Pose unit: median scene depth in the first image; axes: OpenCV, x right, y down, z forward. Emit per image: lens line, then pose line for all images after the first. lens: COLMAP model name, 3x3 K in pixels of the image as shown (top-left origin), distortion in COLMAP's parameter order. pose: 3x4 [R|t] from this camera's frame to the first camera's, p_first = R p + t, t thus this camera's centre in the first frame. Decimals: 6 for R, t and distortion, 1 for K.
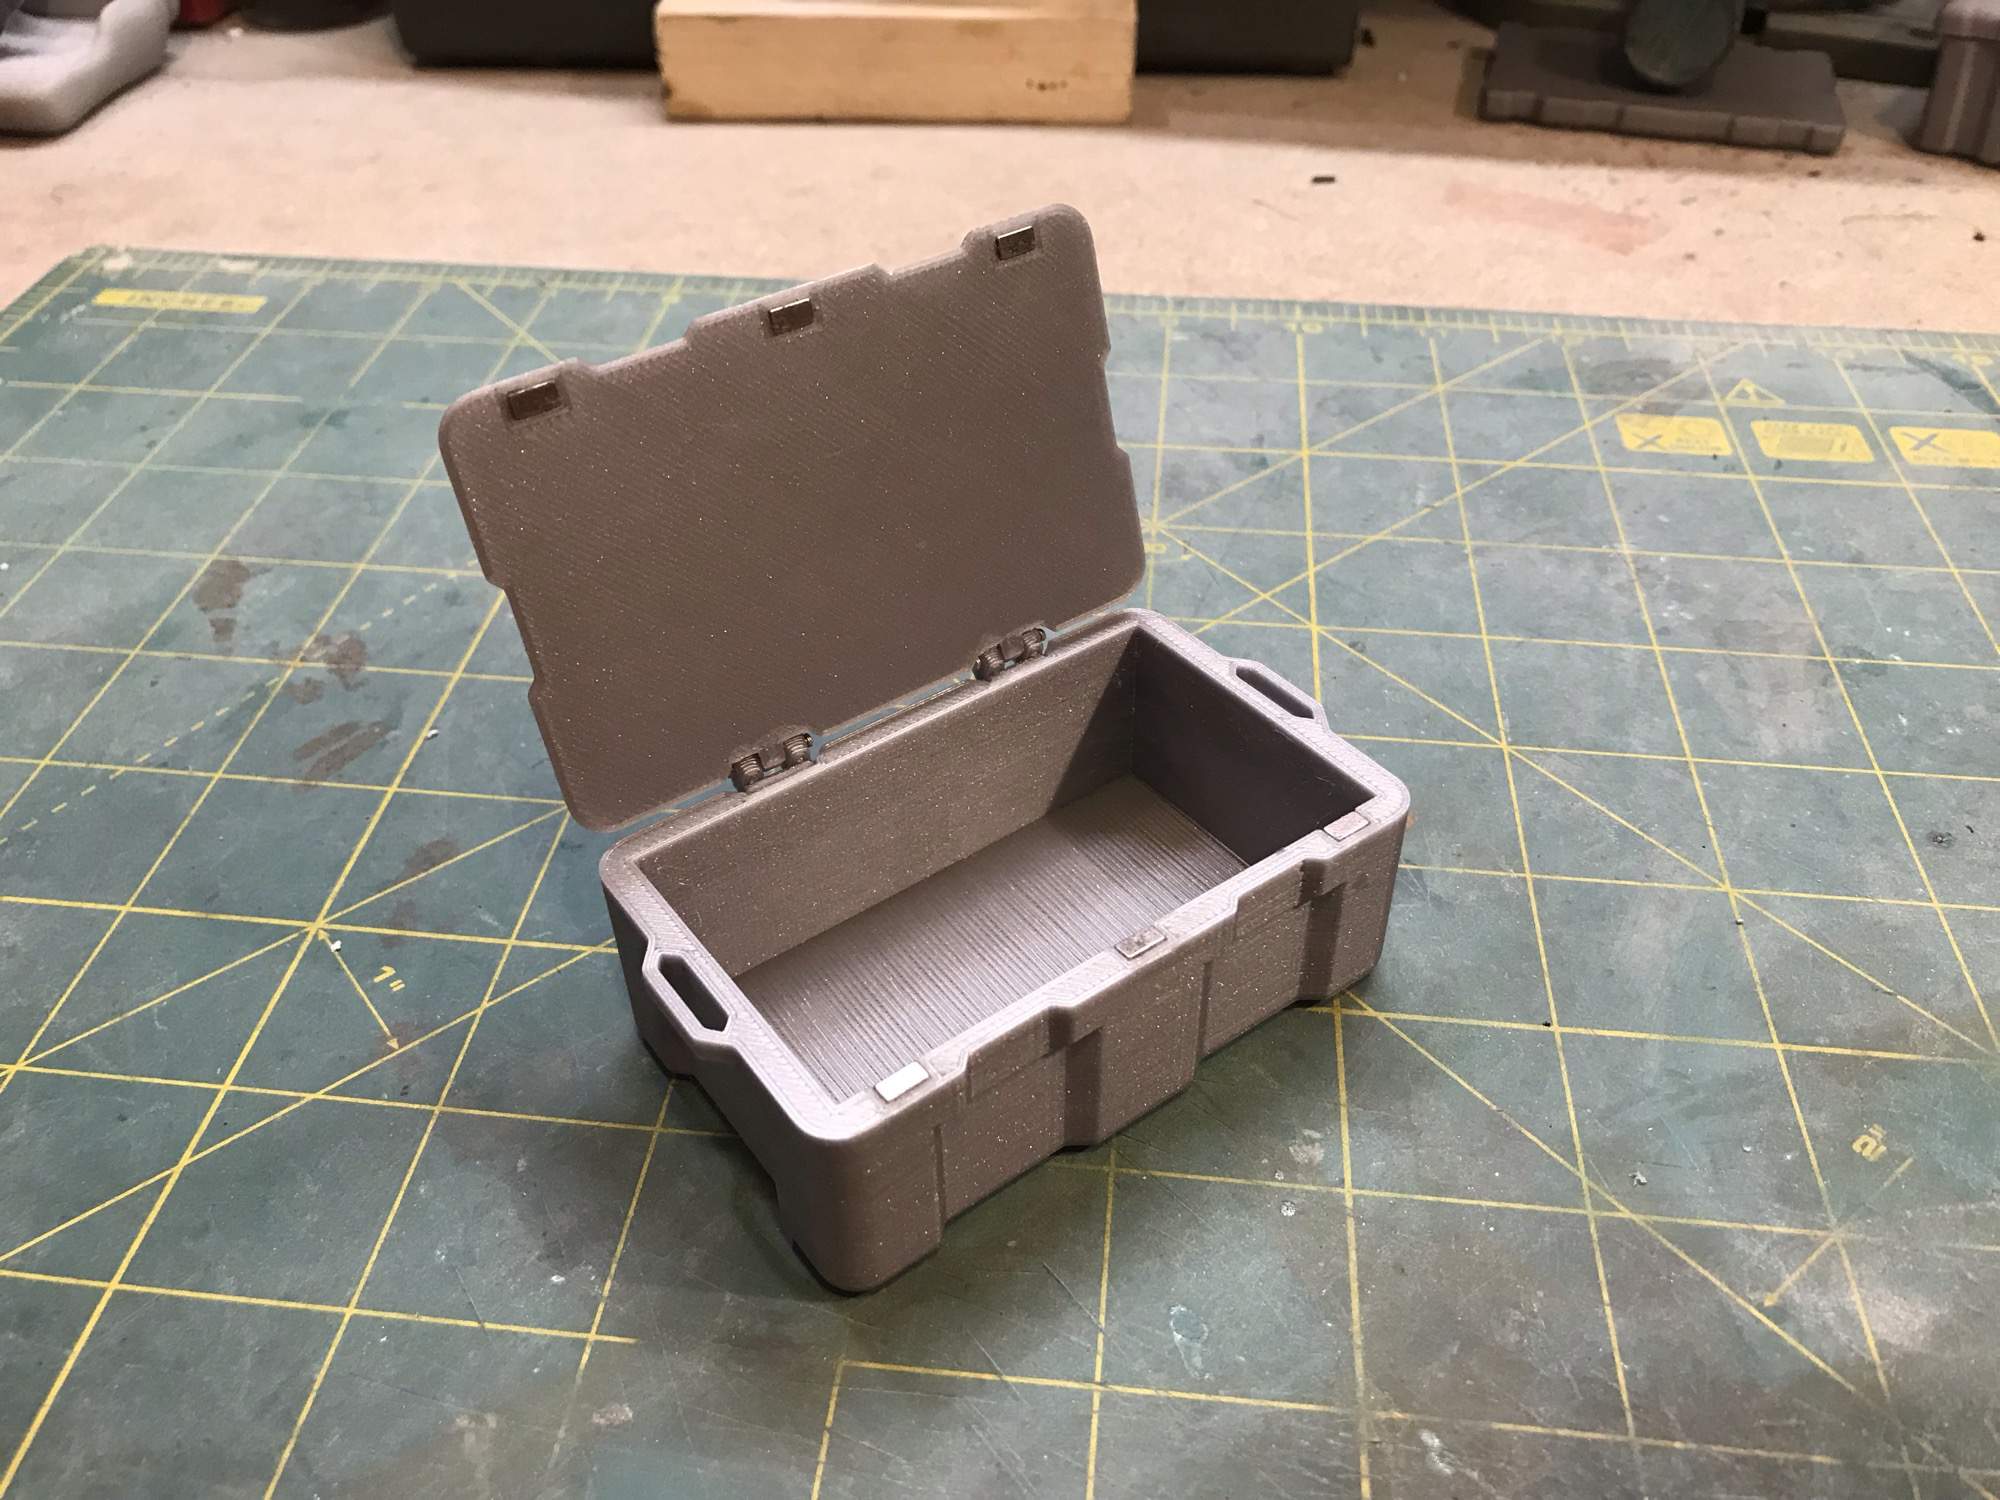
lens RADIAL K [[1643.6, 0, 1000.0], [0, 1643.6, 750.0], [0, 0, 1]] dist [-0.010935, -0.004949]
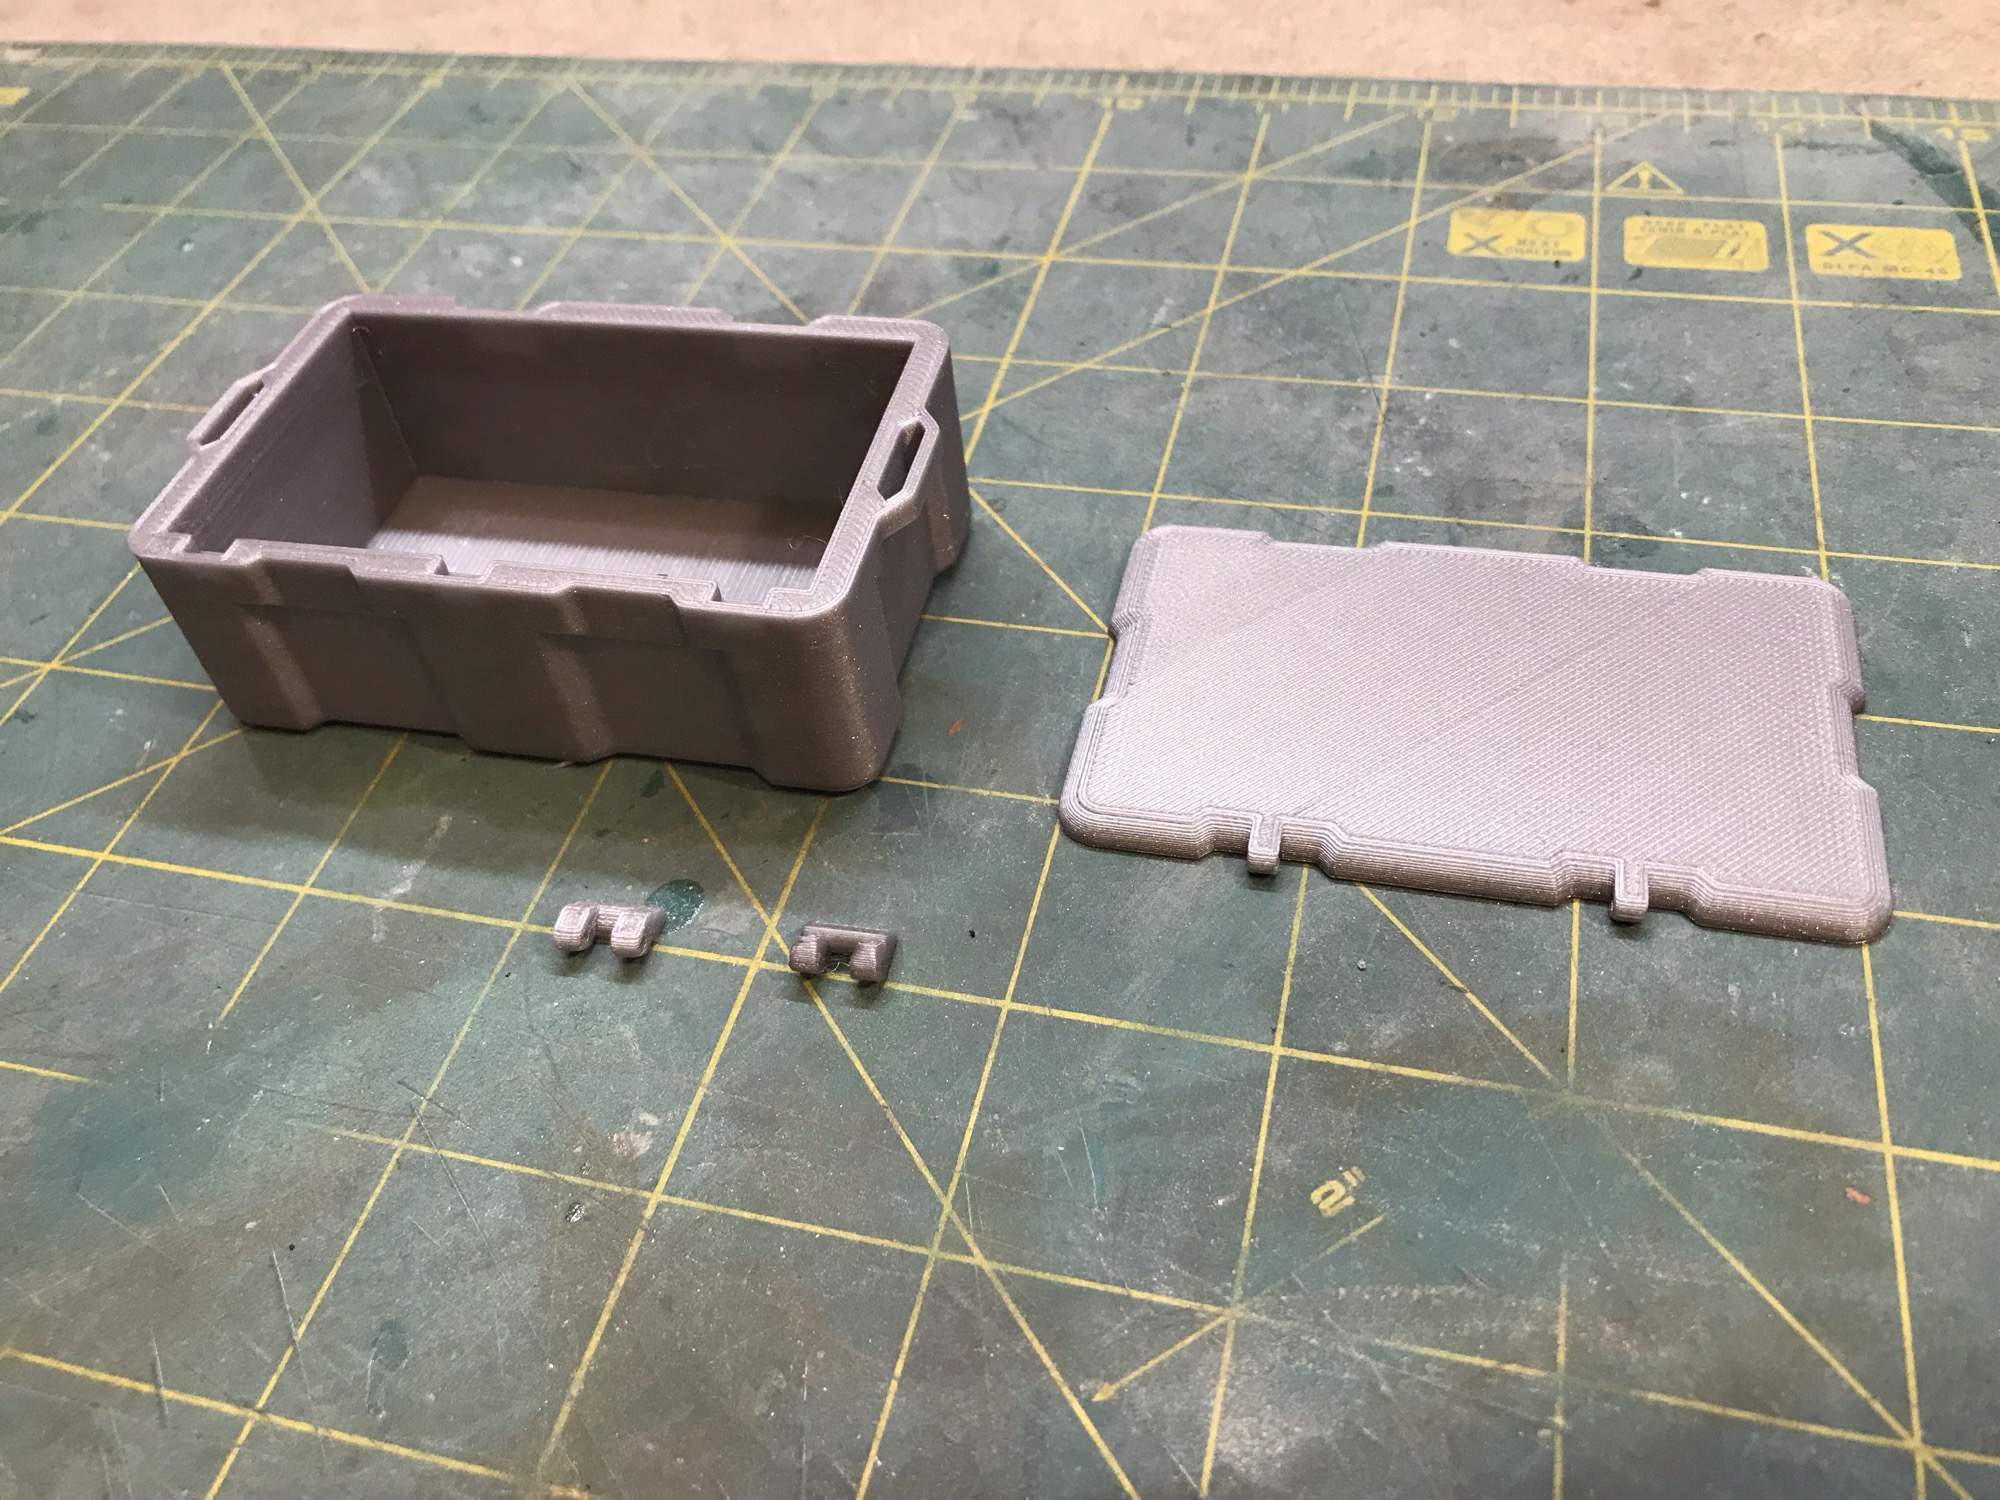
lens RADIAL K [[1643.6, 0, 1000.0], [0, 1643.6, 750.0], [0, 0, 1]] dist [-0.010935, -0.004949]
pose [[0.987217, 0.045166, -0.152850, 0.291834], [-0.026787, 0.992385, 0.120231, -0.032269], [0.157117, -0.114599, 0.980908, 0.147214]]
